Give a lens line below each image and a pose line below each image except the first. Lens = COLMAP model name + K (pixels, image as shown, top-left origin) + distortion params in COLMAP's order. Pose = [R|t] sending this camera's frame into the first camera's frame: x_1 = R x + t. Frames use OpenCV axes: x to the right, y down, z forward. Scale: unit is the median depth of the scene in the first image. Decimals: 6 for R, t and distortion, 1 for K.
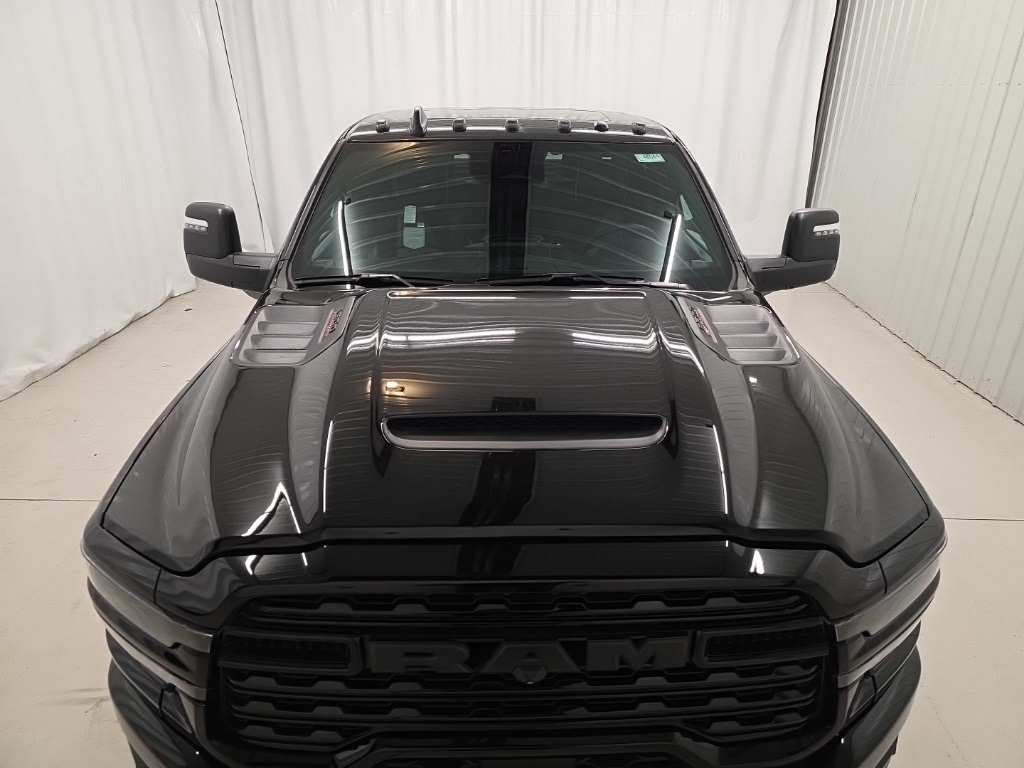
lens RADIAL K [[684.5, 0, 518.5], [0, 684.5, 386.7], [0, 0, 1]] dist [0.033544, -0.027575]
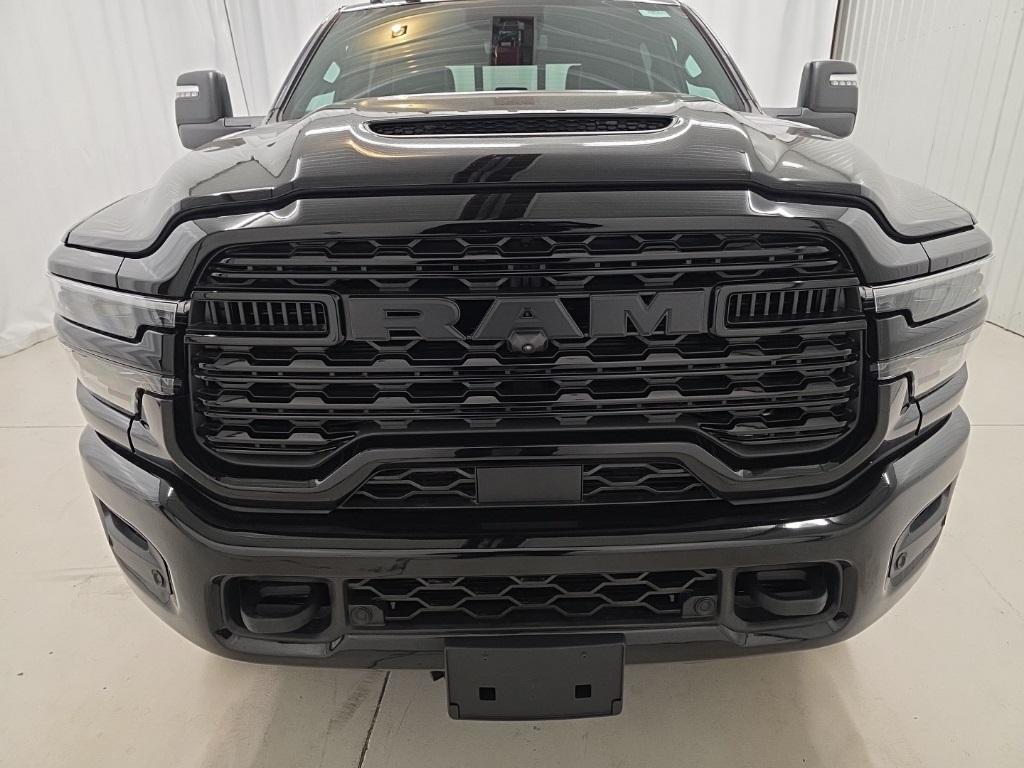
lens RADIAL K [[686.8, 0, 509.0], [0, 686.8, 386.3], [0, 0, 1]] dist [0.068632, -0.081691]
pose [[0.999339, -0.019992, -0.030379, 0.016811], [0.018894, 0.999173, -0.036005, 0.467608], [0.031074, 0.035408, 0.998890, 0.094393]]
